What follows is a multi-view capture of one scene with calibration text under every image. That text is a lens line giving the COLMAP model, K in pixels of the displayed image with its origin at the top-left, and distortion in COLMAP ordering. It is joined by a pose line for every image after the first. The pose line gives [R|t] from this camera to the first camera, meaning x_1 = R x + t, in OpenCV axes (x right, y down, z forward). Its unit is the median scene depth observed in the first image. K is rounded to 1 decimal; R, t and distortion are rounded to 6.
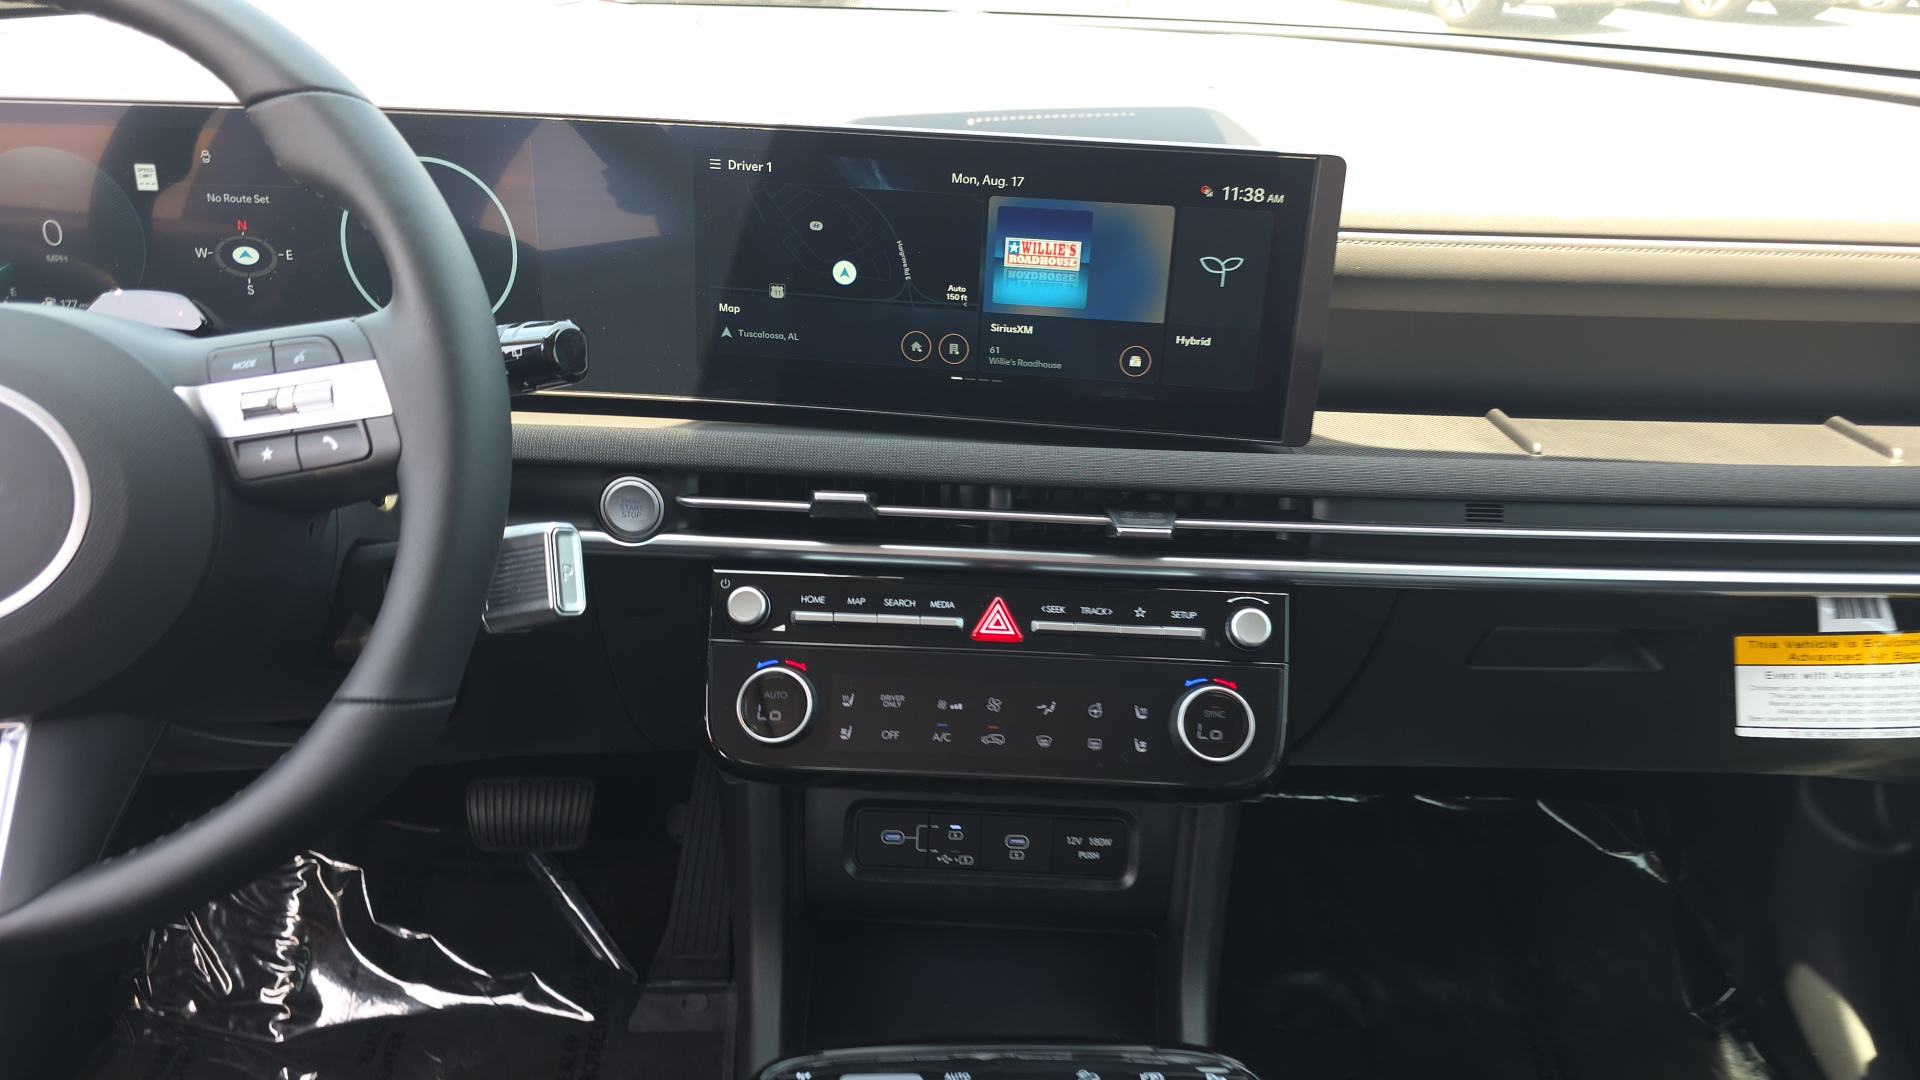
lens RADIAL K [[1321.2, 0, 968.7], [0, 1321.2, 559.1], [0, 0, 1]] dist [0.104893, -0.163337]
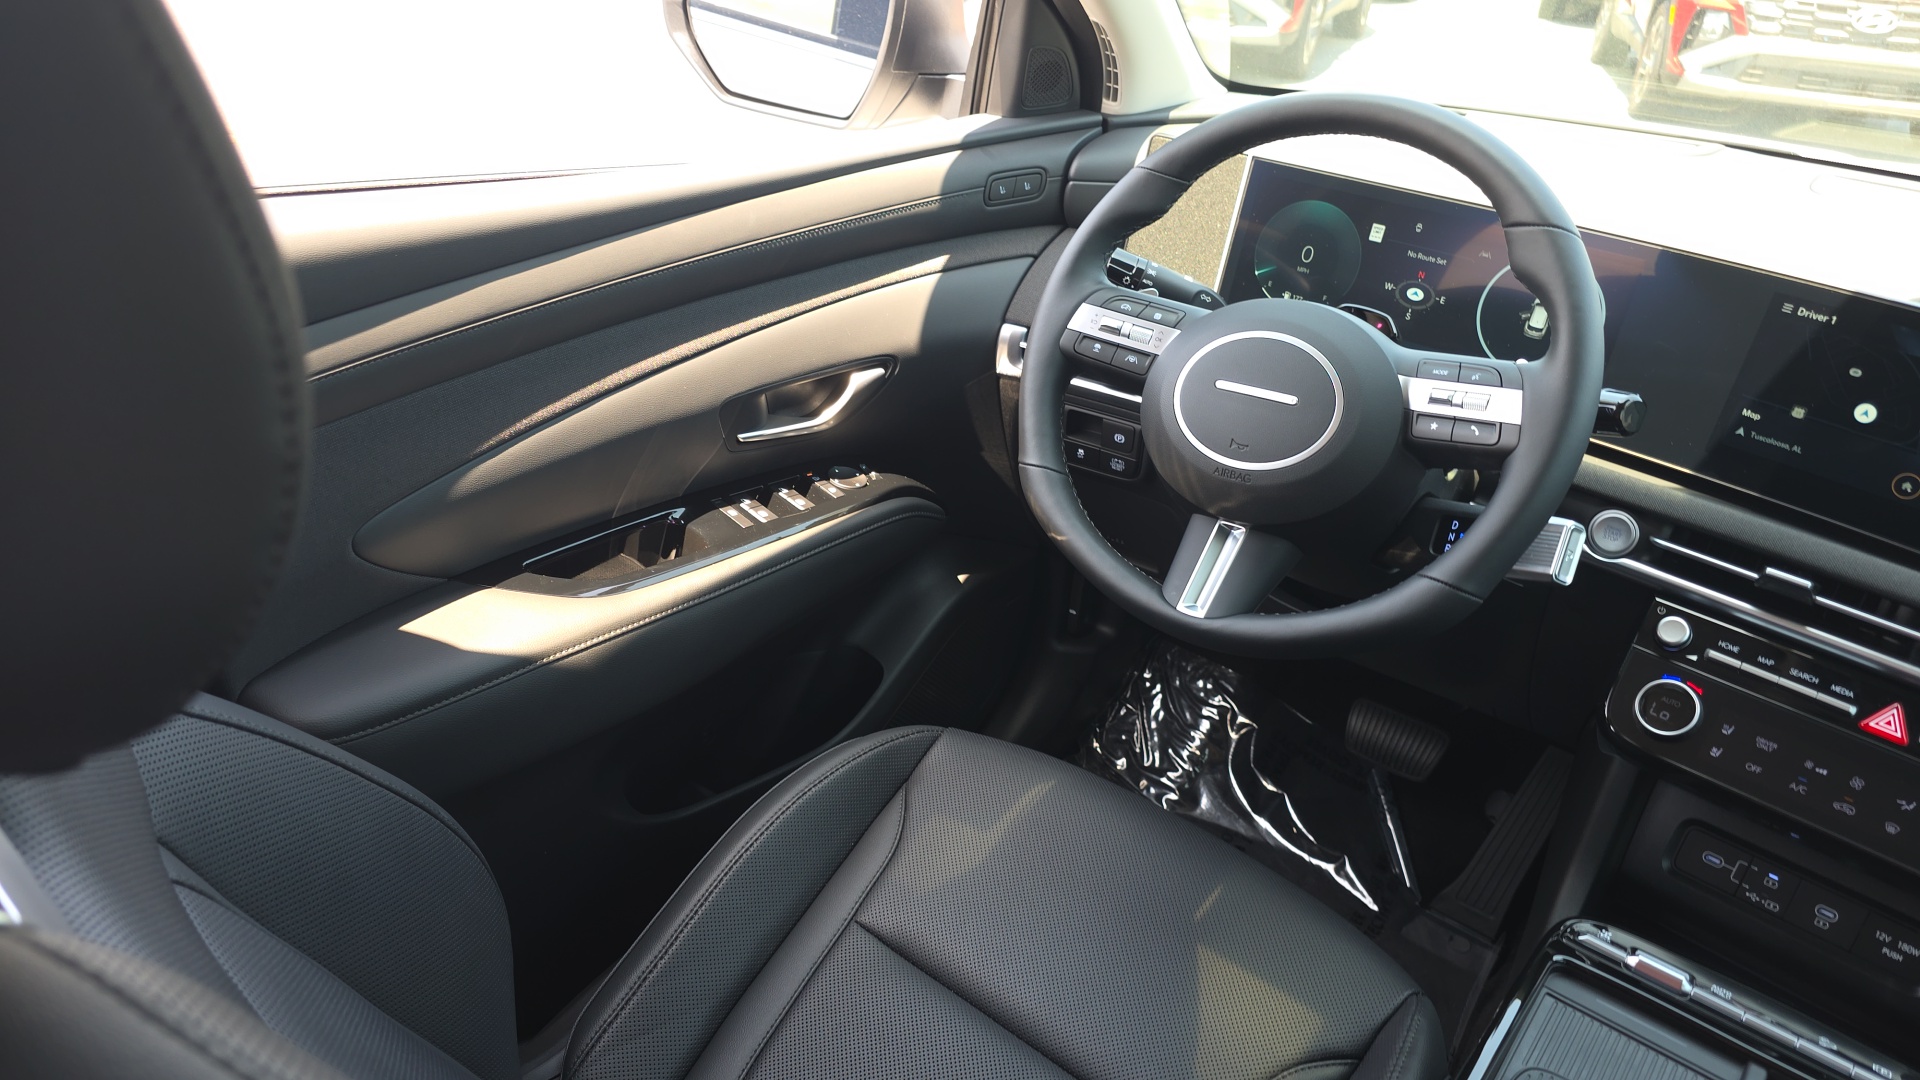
lens RADIAL K [[1314.2, 0, 955.7], [0, 1314.2, 559.5], [0, 0, 1]] dist [0.061877, -0.063795]
pose [[0.754089, 0.342113, -0.560632, 0.011491], [-0.351642, 0.931271, 0.095304, 0.093092], [0.554705, 0.125274, 0.822562, -0.486446]]
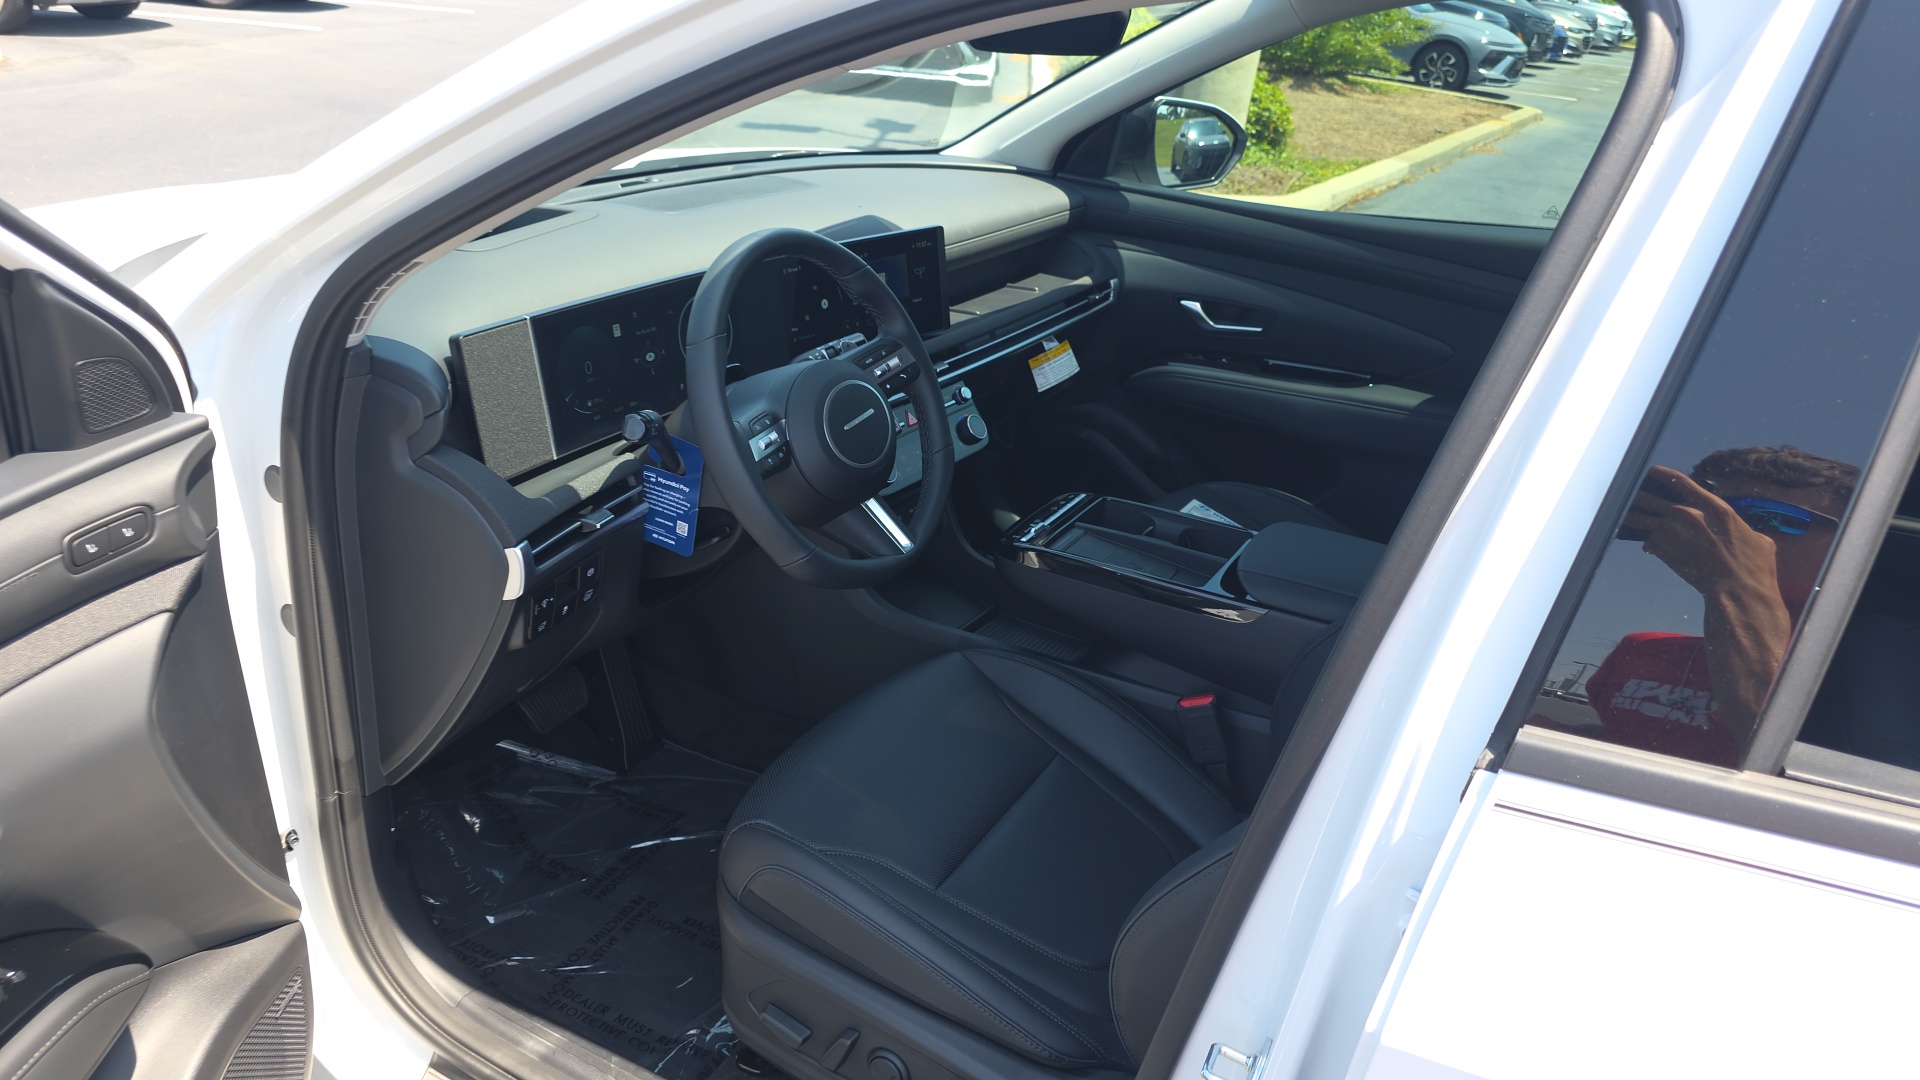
lens RADIAL K [[1314.2, 0, 955.7], [0, 1314.2, 559.5], [0, 0, 1]] dist [0.061877, -0.063795]
pose [[0.521843, -0.363626, 0.771658, -2.048295], [0.346605, 0.916942, 0.197691, -0.180825], [-0.779451, 0.164297, 0.604535, -0.597810]]
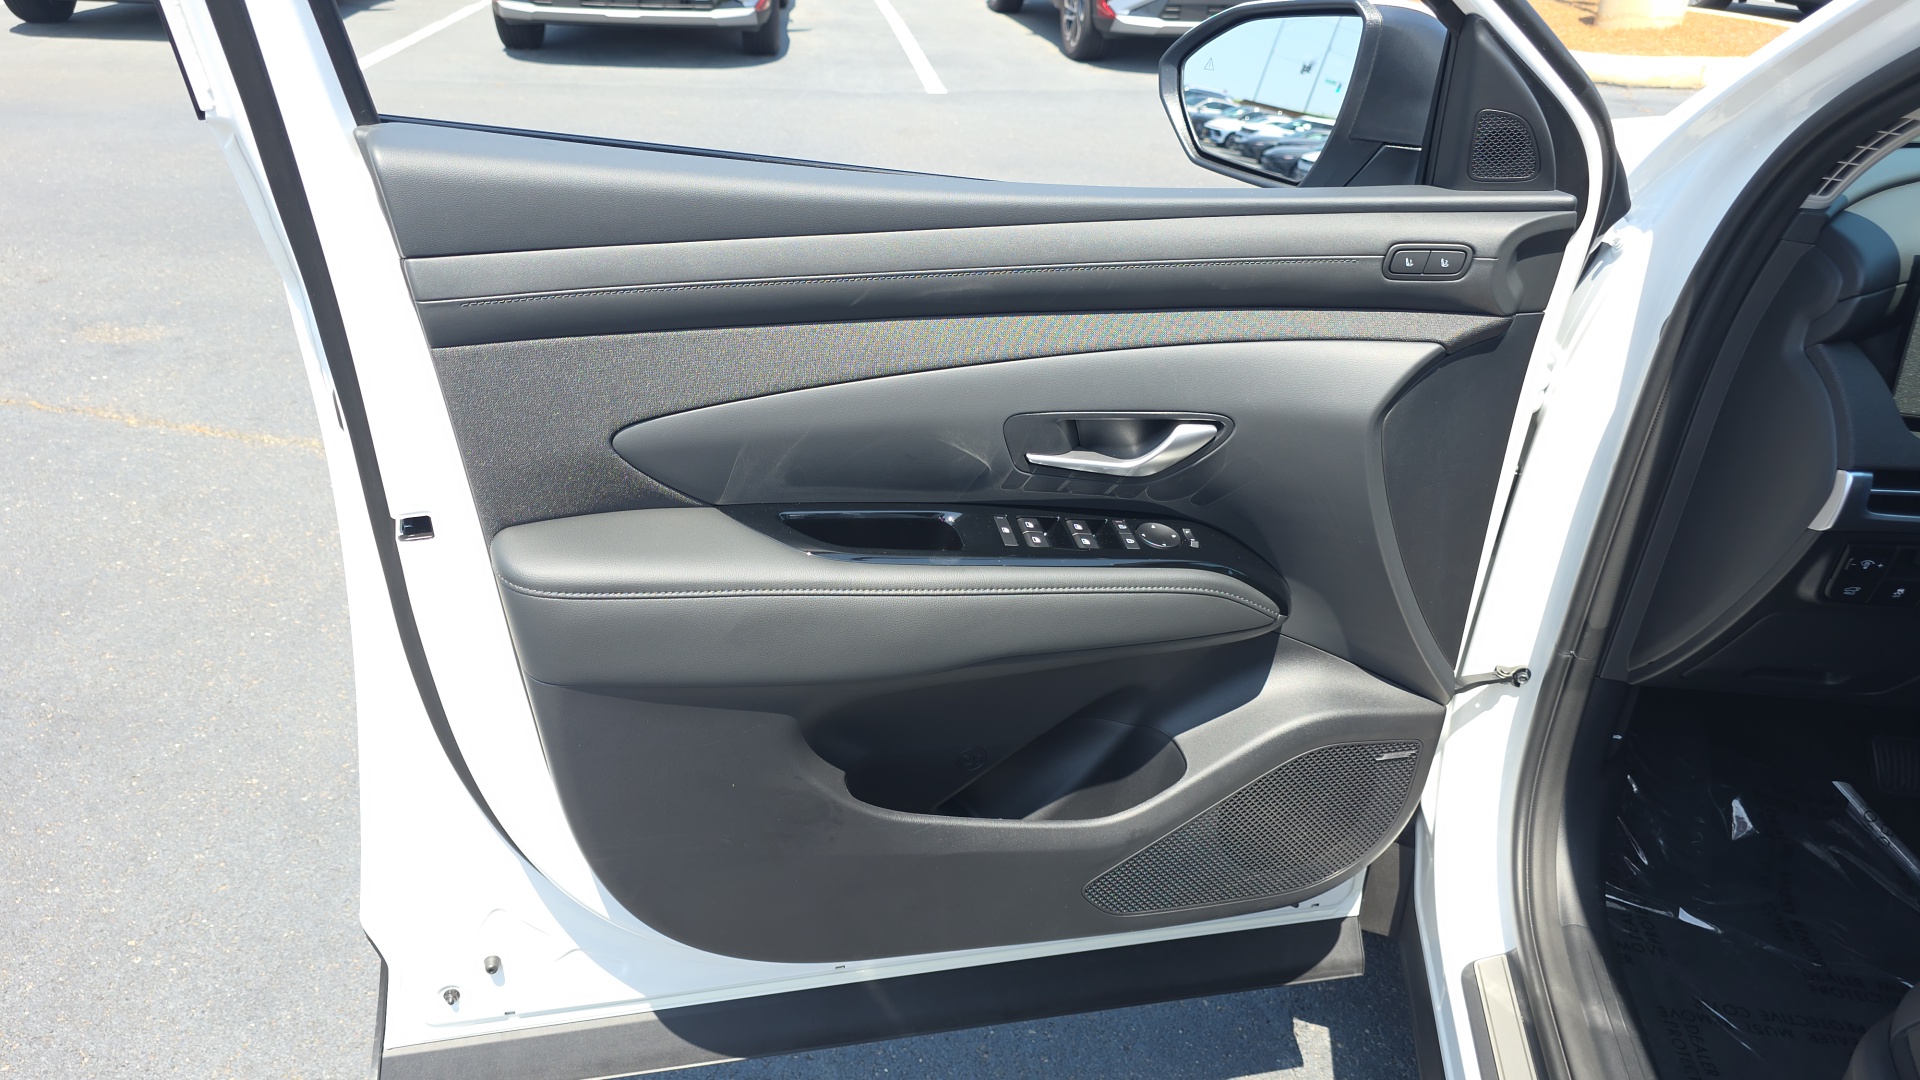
lens RADIAL K [[1314.2, 0, 955.7], [0, 1314.2, 559.5], [0, 0, 1]] dist [0.061877, -0.063795]
pose [[0.966979, 0.125317, -0.221916, -1.601502], [-0.128547, 0.991703, -0.000108, 0.181339], [0.220061, 0.028631, 0.975066, -0.749788]]
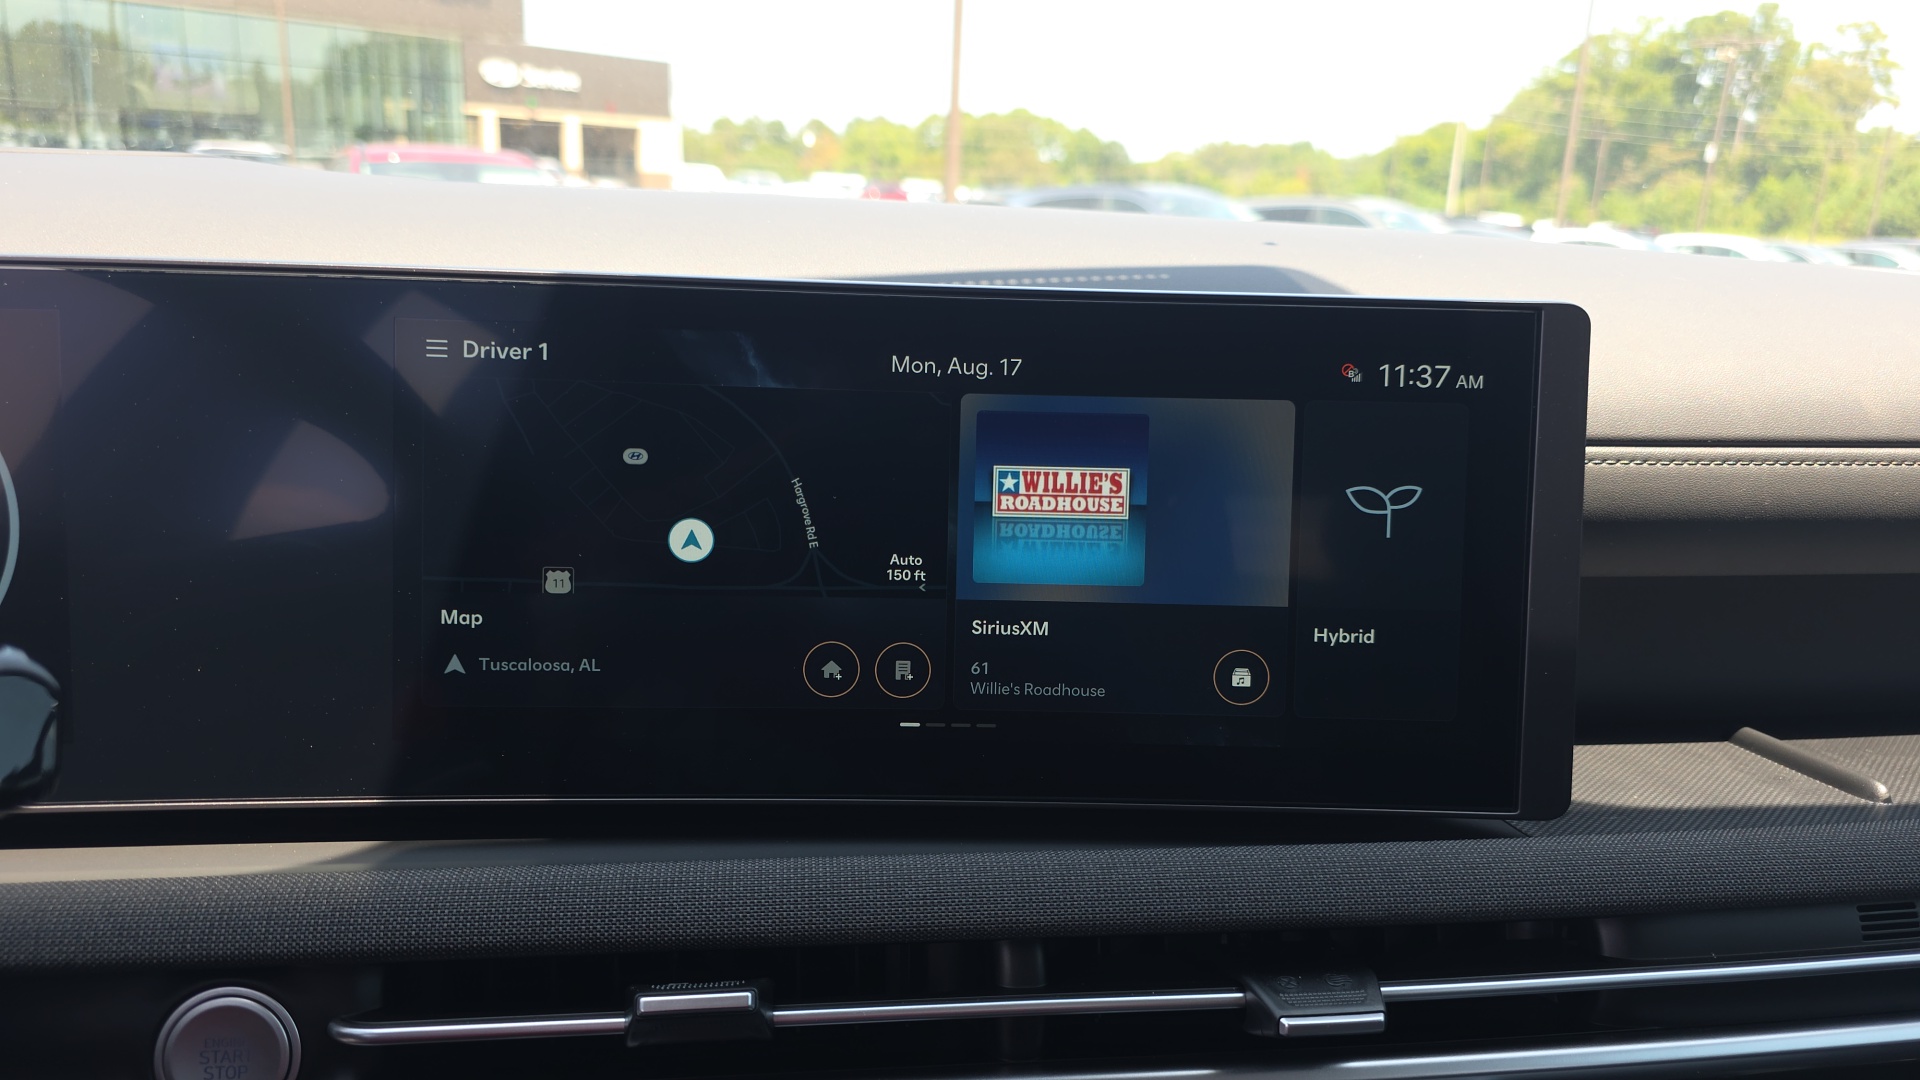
lens RADIAL K [[1314.2, 0, 954.0], [0, 1314.2, 546.7], [0, 0, 1]] dist [0.080027, -0.077134]
pose [[0.987023, -0.037200, 0.156211, -0.073263], [0.074021, 0.968681, -0.237019, -0.081712], [-0.142501, 0.245506, 0.958864, 0.486914]]
